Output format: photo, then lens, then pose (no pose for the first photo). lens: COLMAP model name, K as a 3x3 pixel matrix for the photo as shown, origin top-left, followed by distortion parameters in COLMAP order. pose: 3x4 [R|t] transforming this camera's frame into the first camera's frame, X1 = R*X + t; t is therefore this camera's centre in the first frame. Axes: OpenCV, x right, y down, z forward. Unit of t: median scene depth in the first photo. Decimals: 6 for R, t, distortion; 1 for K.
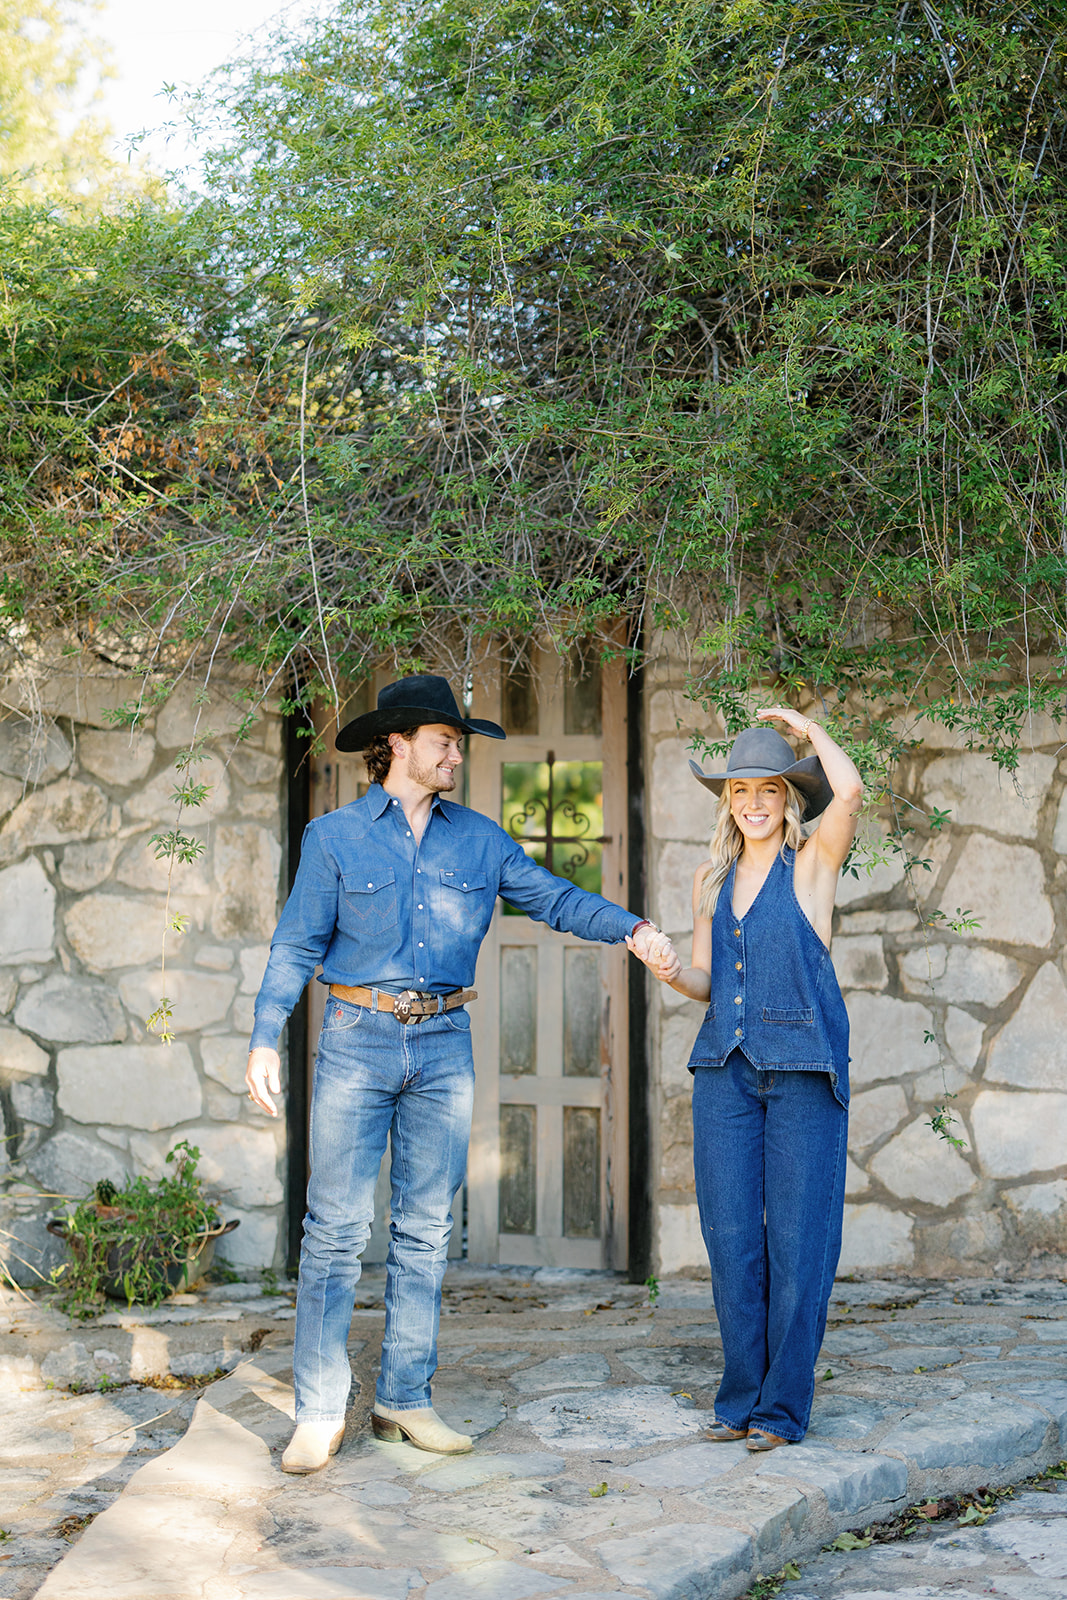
lens RADIAL K [[2287.9, 0, 502.5], [0, 2287.9, 805.4], [0, 0, 1]] dist [0.022237, 0.036079]
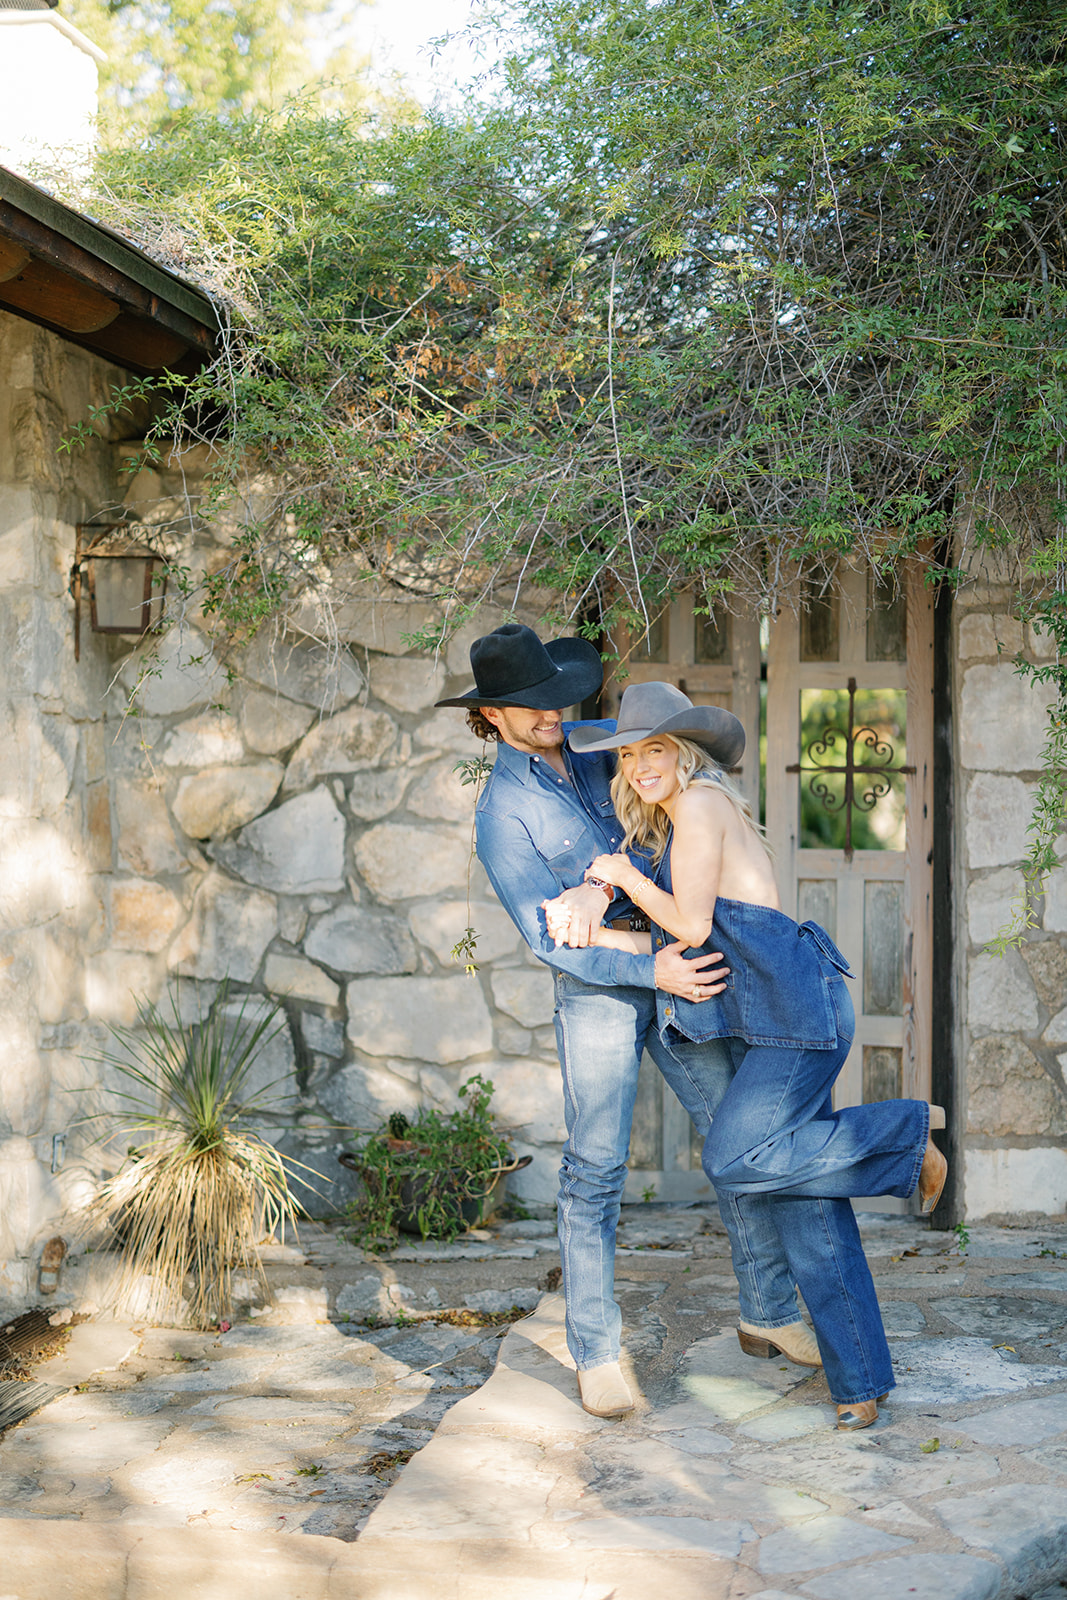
lens RADIAL K [[2317.6, 0, 533.5], [0, 2317.6, 800.0], [0, 0, 1]] dist [0.015425, 0.064689]
pose [[0.995538, 0.004843, -0.094234, -0.021632], [-0.002325, 0.999638, 0.026810, 0.001876], [0.094330, -0.026471, 0.995189, 0.015953]]
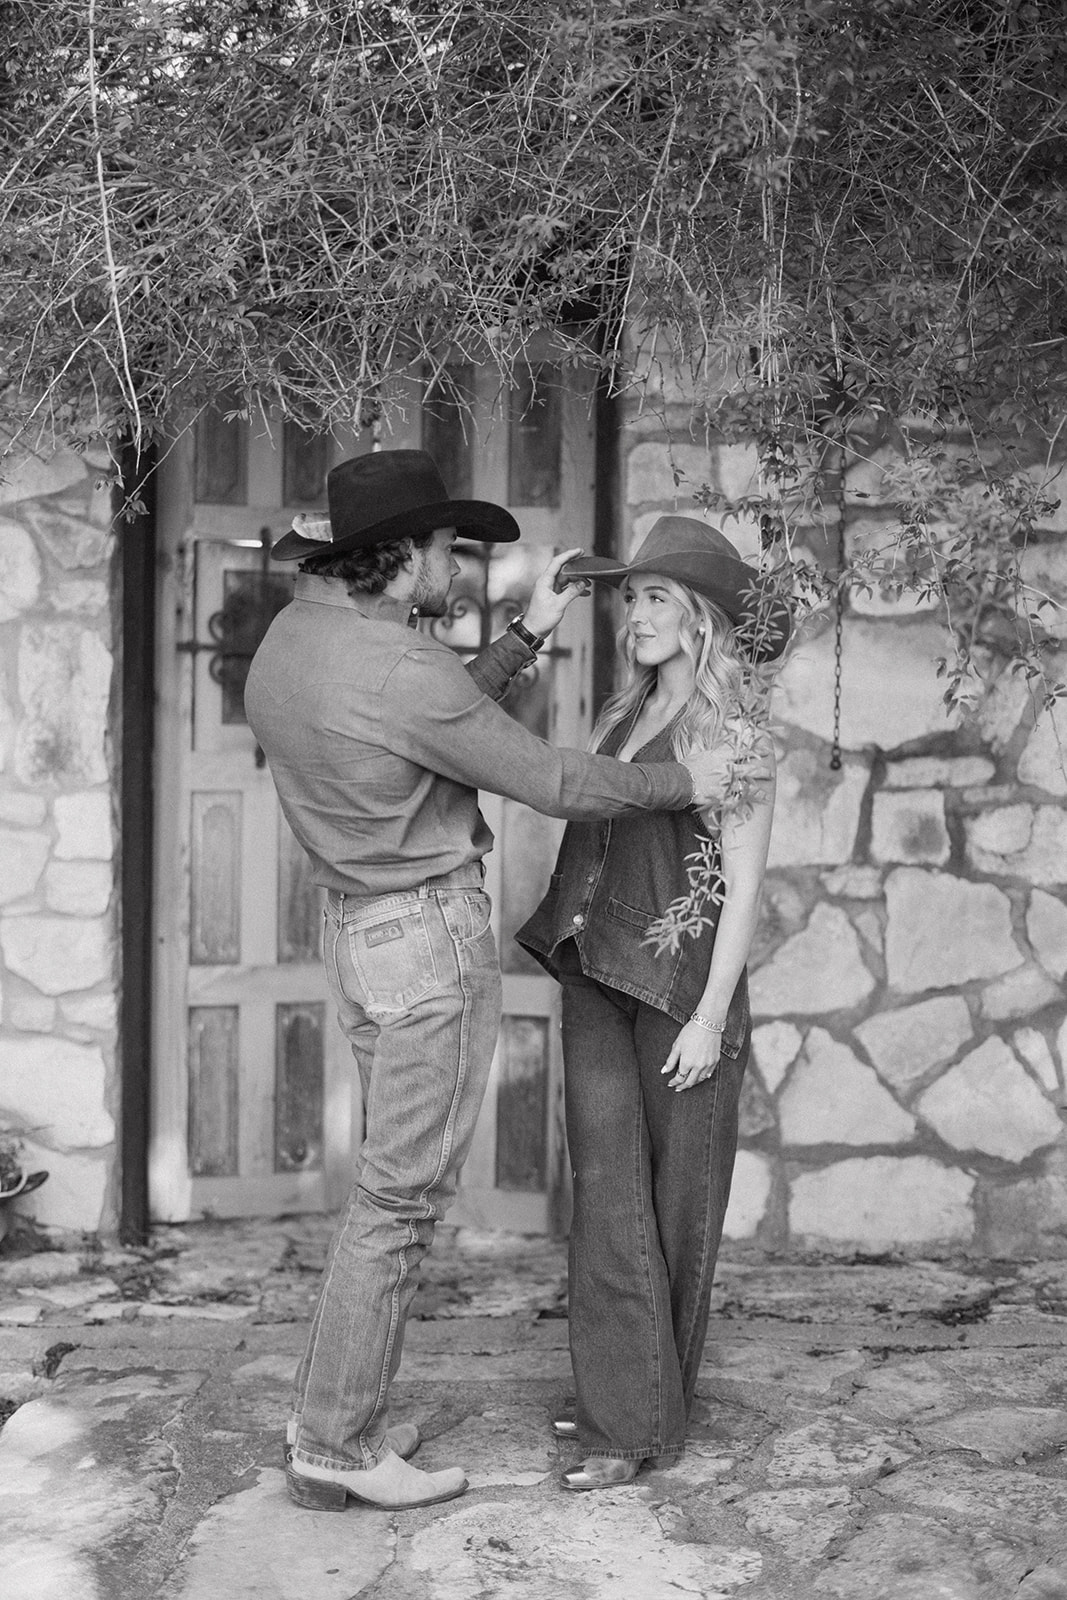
lens RADIAL K [[2287.9, 0, 502.5], [0, 2287.9, 805.4], [0, 0, 1]] dist [0.022237, 0.036079]
pose [[0.999683, 0.012651, 0.021769, 0.011570], [-0.014398, 0.996526, 0.082025, 0.004317], [-0.020656, -0.082313, 0.996392, 0.289916]]
